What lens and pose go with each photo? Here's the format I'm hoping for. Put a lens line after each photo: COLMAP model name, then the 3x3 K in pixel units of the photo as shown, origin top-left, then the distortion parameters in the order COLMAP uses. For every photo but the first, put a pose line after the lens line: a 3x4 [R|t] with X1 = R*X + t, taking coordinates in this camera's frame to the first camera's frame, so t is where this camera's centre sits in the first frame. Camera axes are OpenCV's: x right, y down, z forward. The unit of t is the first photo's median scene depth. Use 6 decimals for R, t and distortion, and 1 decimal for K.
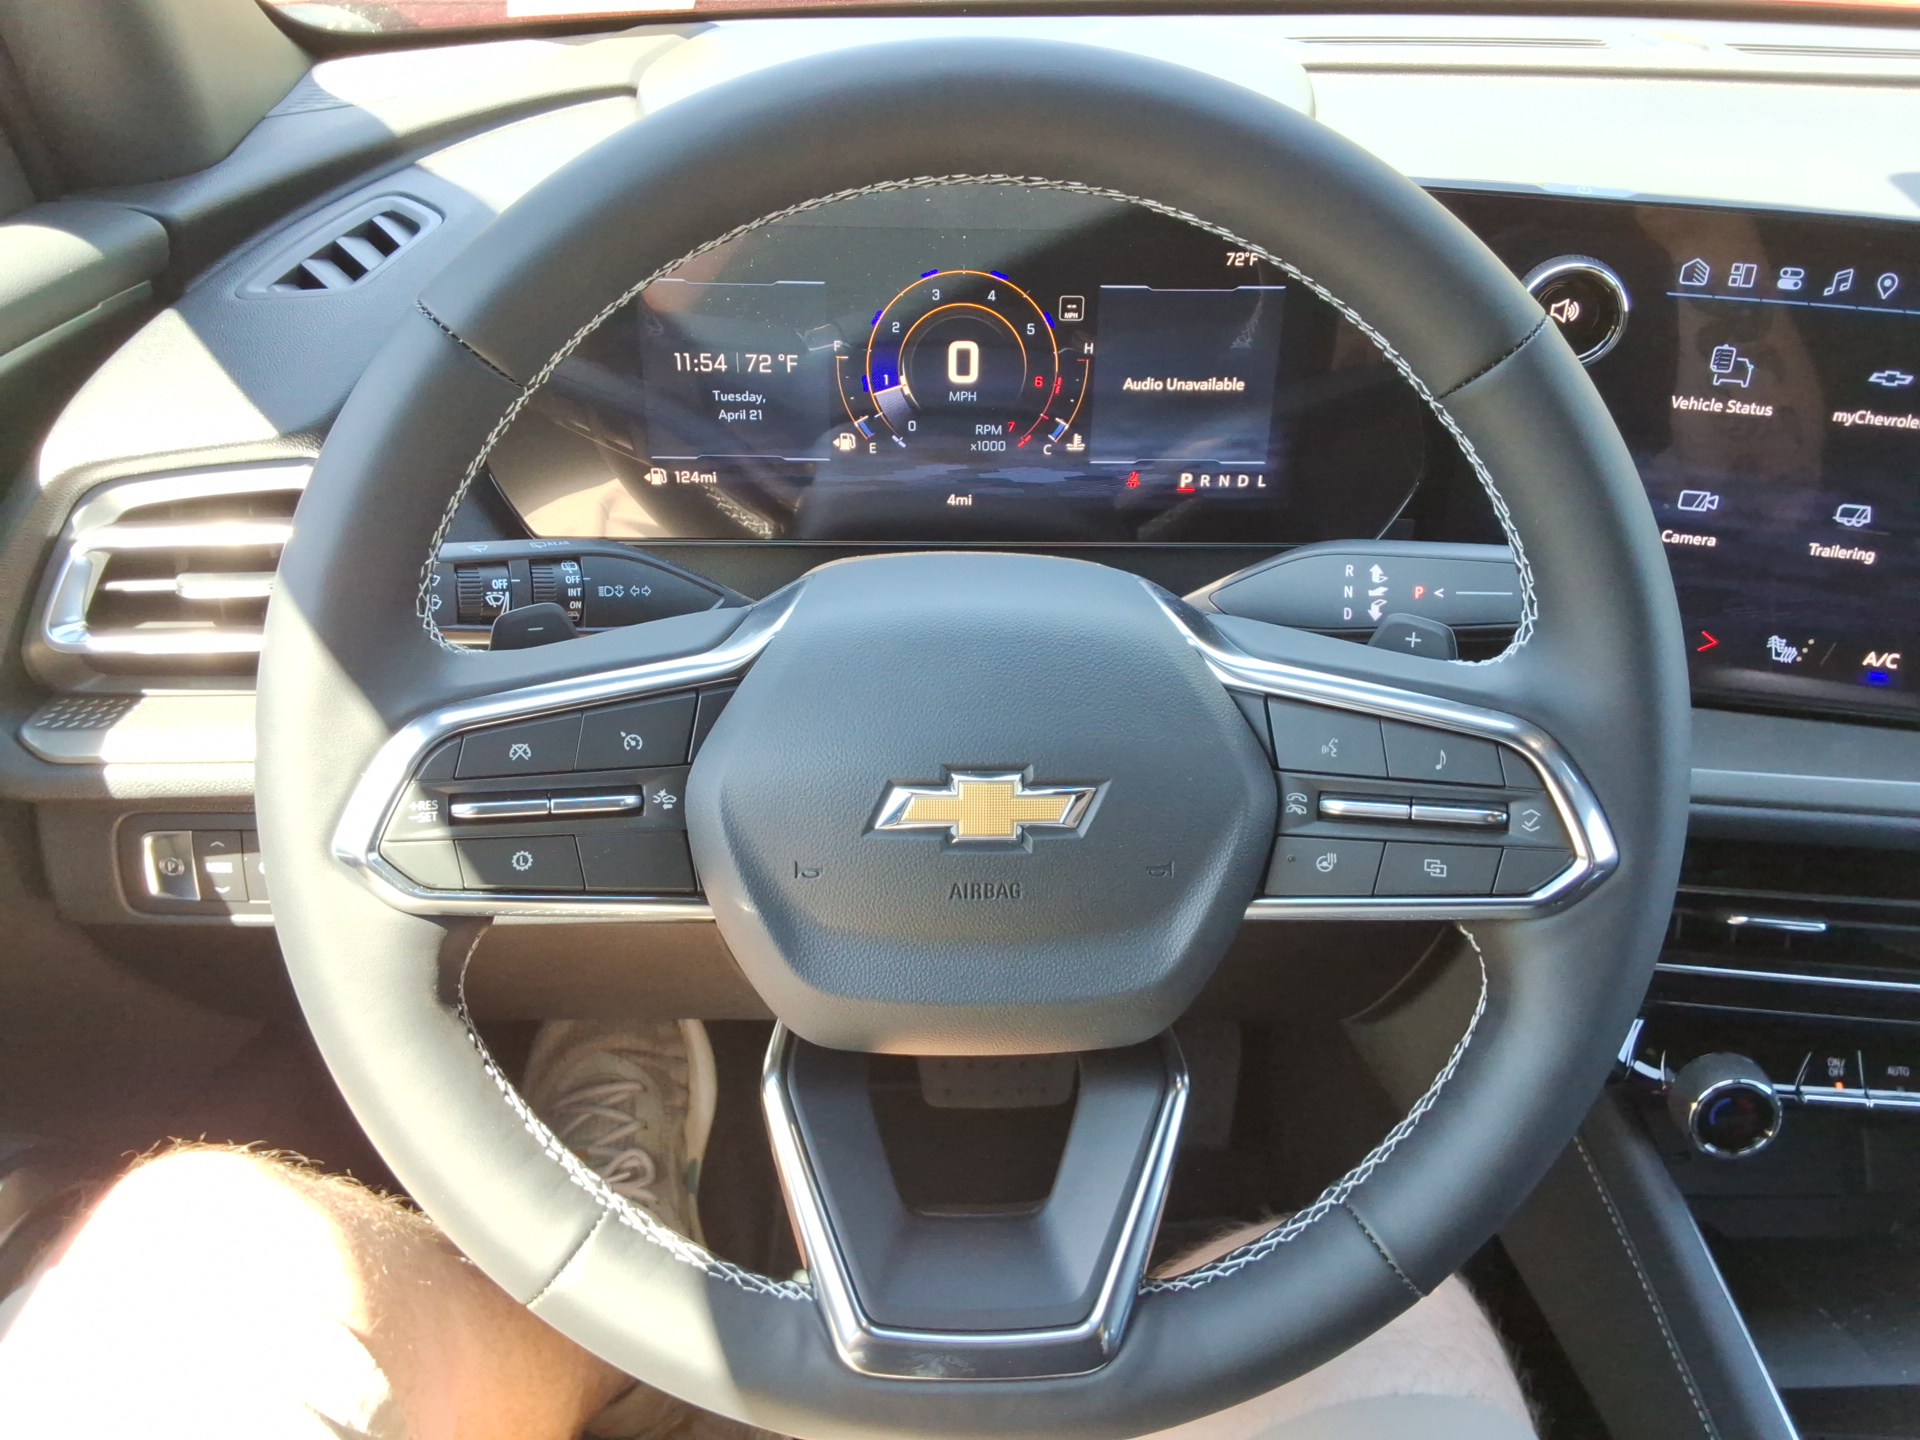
lens RADIAL K [[1496.1, 0, 965.7], [0, 1496.1, 713.3], [0, 0, 1]] dist [0.150521, -0.223467]
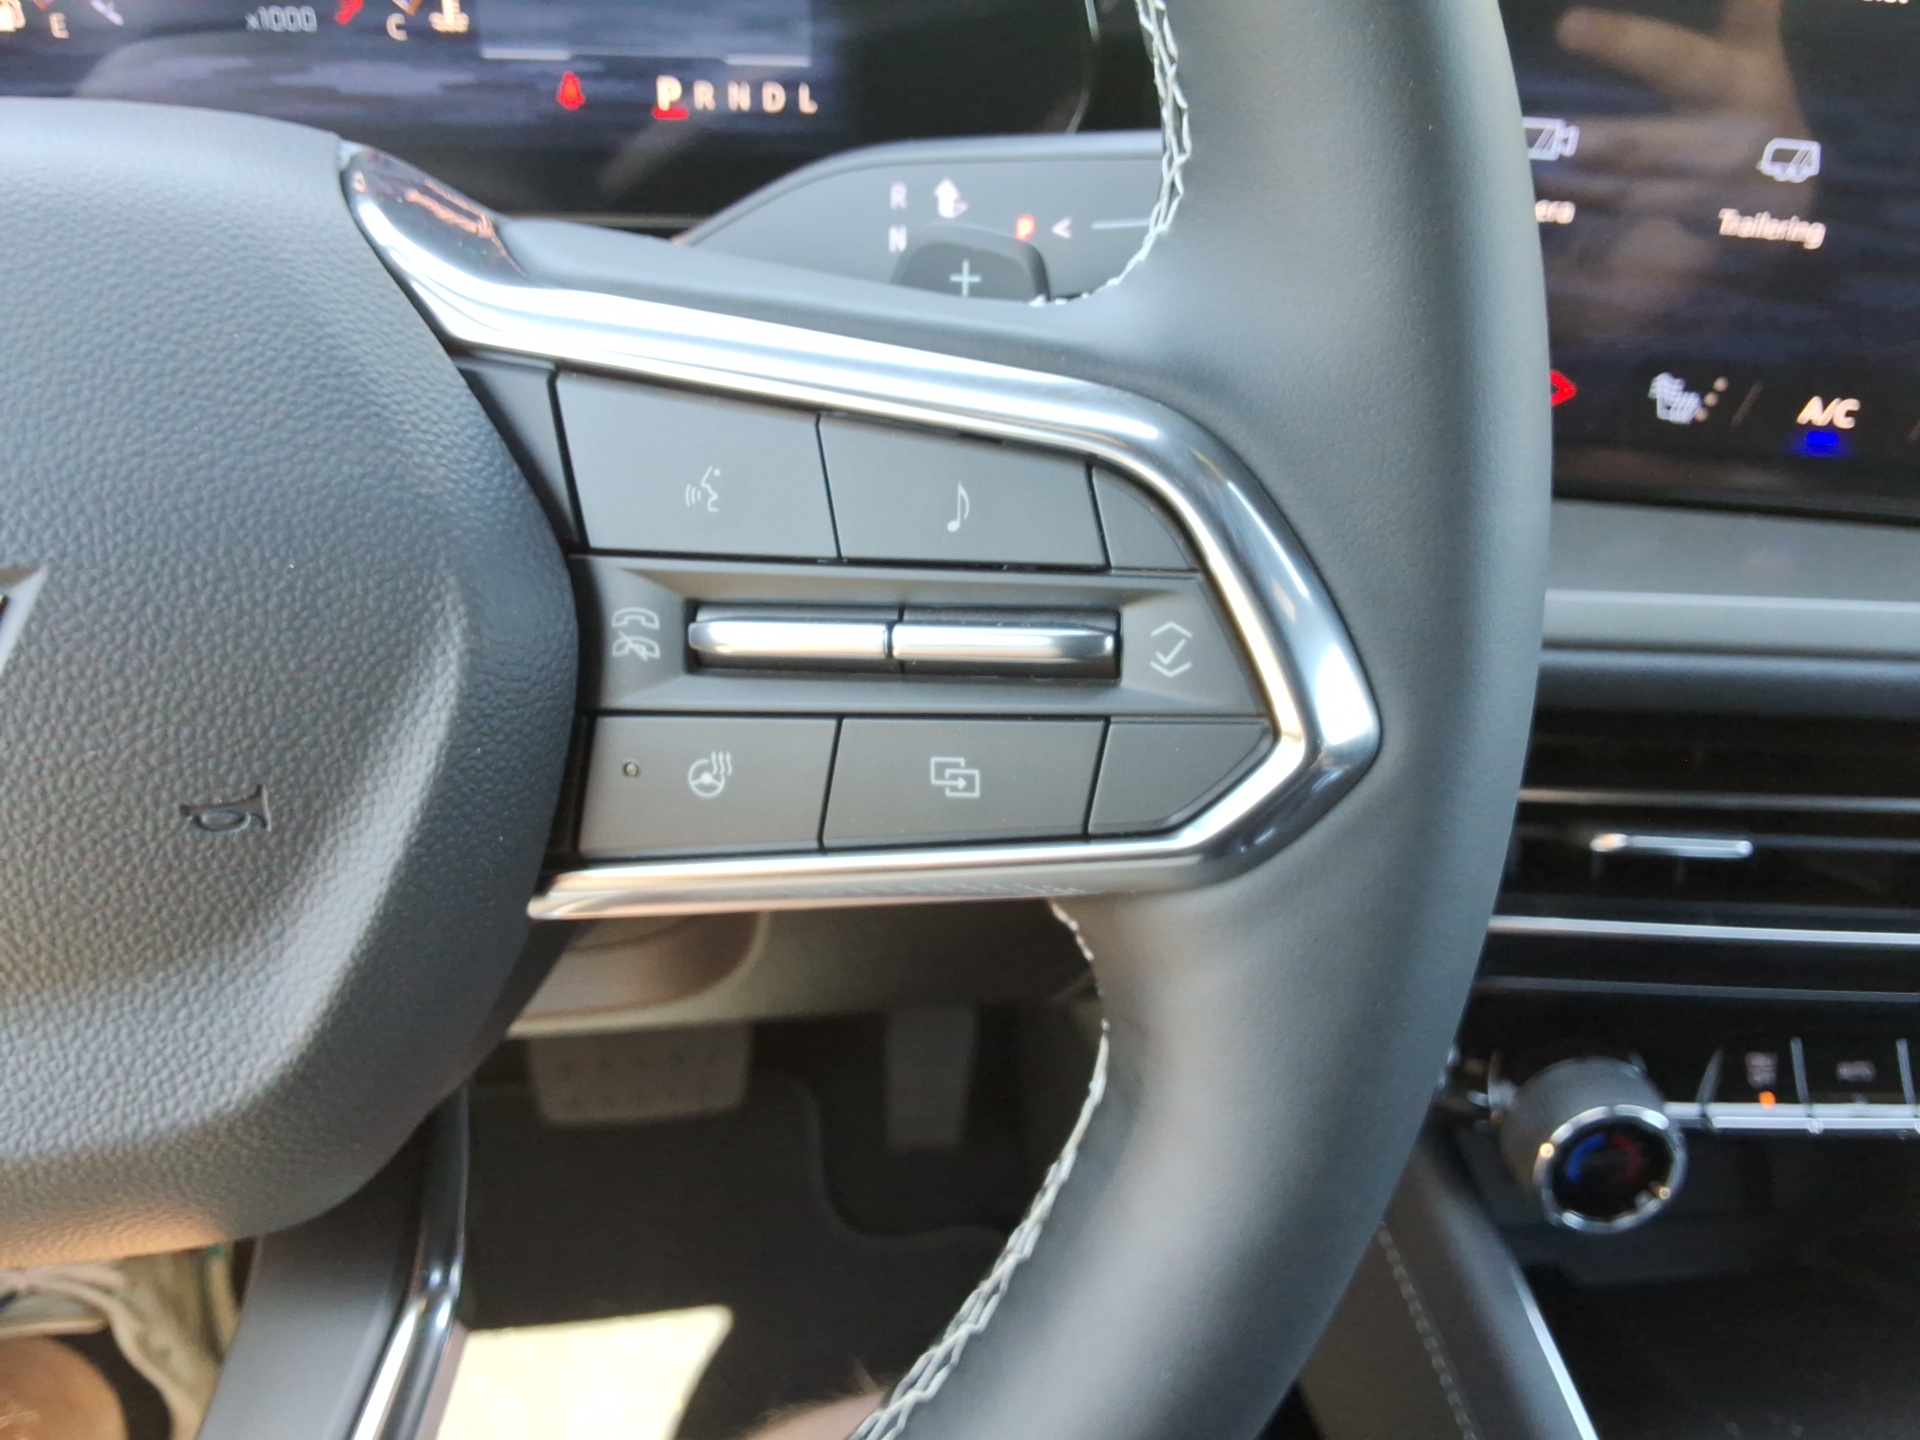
lens RADIAL K [[1534.7, 0, 949.2], [0, 1534.7, 704.0], [0, 0, 1]] dist [0.102054, -0.172574]
pose [[0.995579, -0.030969, 0.088675, 0.196168], [0.026862, 0.998527, 0.047135, 0.045445], [-0.090004, -0.044544, 0.994945, 0.425948]]
